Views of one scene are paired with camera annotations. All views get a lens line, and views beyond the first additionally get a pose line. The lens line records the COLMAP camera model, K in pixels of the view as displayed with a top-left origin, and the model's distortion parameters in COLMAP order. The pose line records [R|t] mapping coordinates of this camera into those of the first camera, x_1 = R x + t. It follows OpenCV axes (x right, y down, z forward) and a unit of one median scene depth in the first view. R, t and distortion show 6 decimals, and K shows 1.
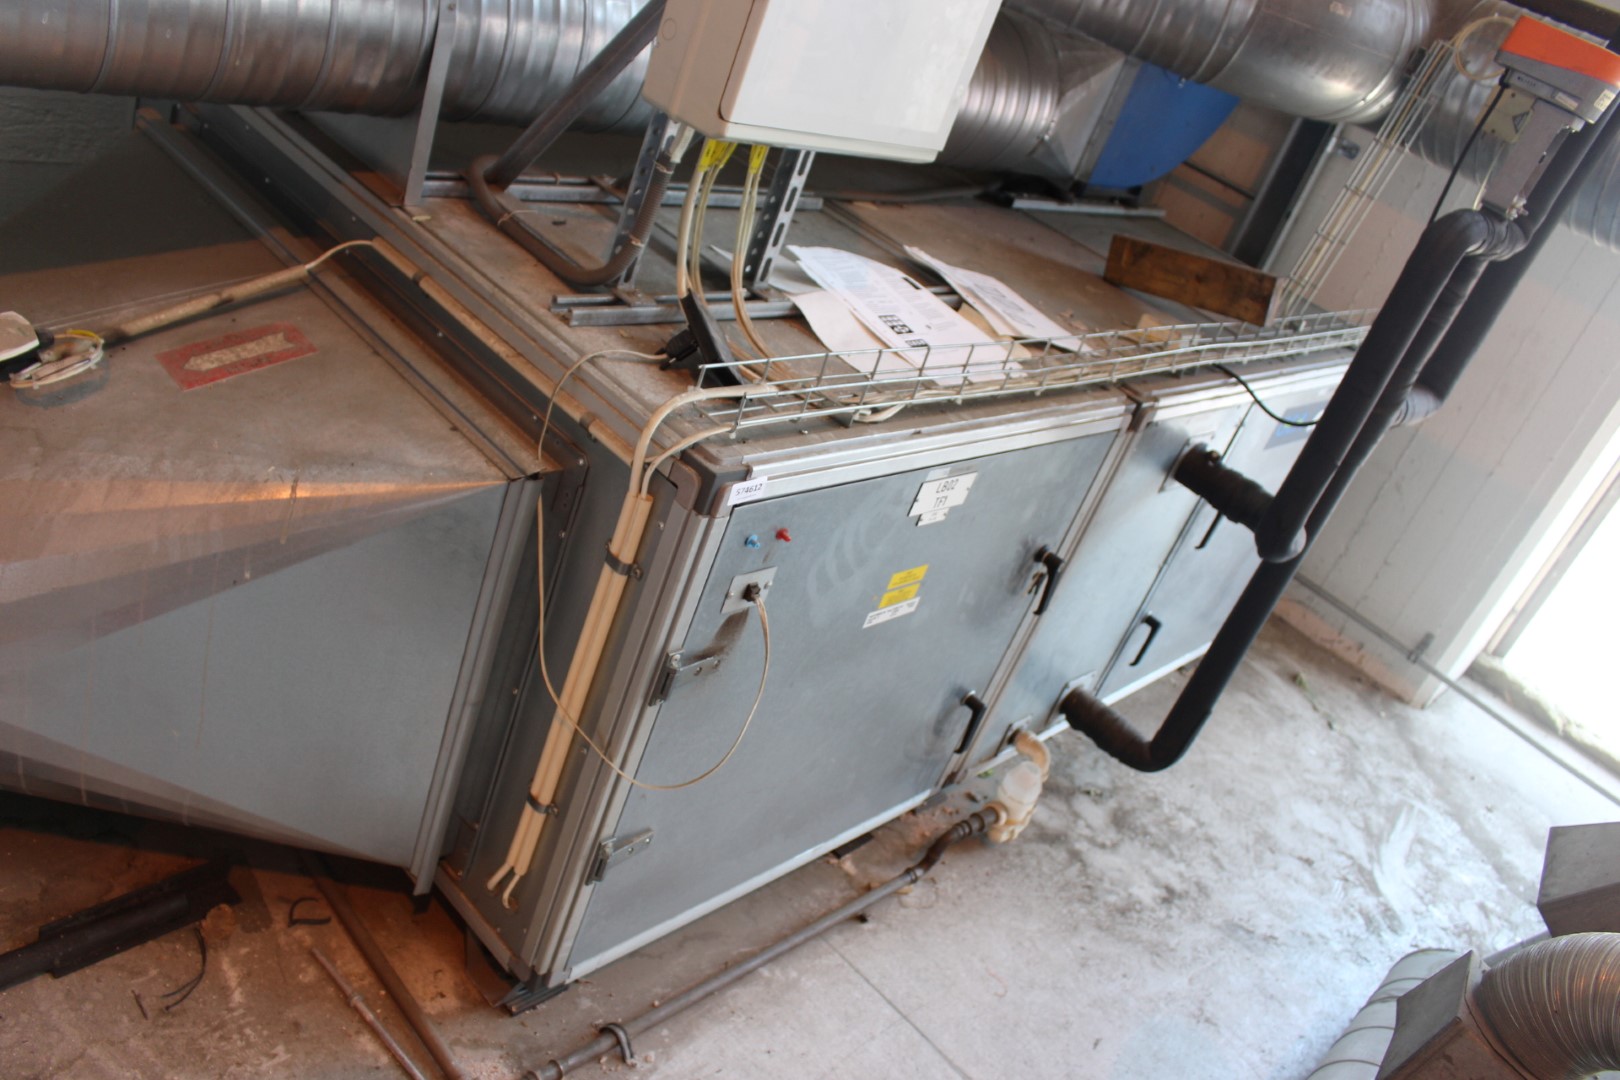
lens RADIAL K [[1344.6, 0, 810.0], [0, 1344.6, 540.0], [0, 0, 1]] dist [-0.152507, 0.115527]
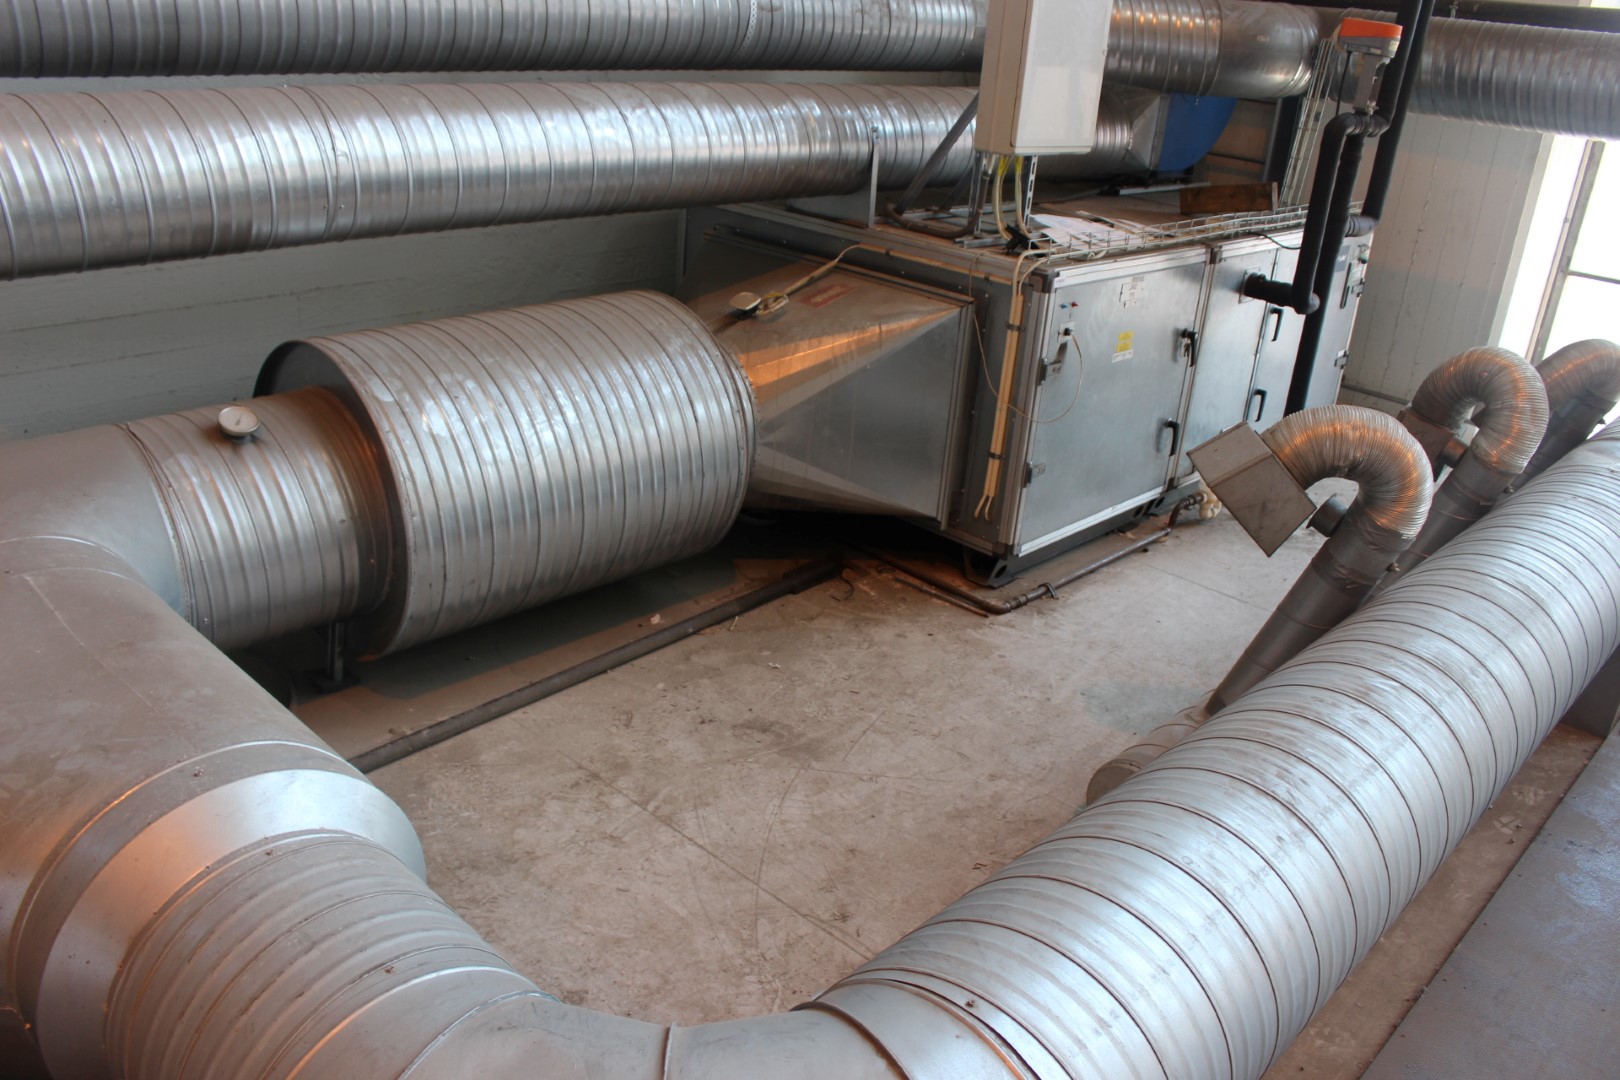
lens RADIAL K [[1344.6, 0, 810.0], [0, 1344.6, 540.0], [0, 0, 1]] dist [-0.152507, 0.115527]
pose [[0.965840, -0.240590, -0.096282, -0.274880], [0.228550, 0.965970, -0.121103, 0.459210], [0.122142, 0.094961, 0.987959, -1.085149]]
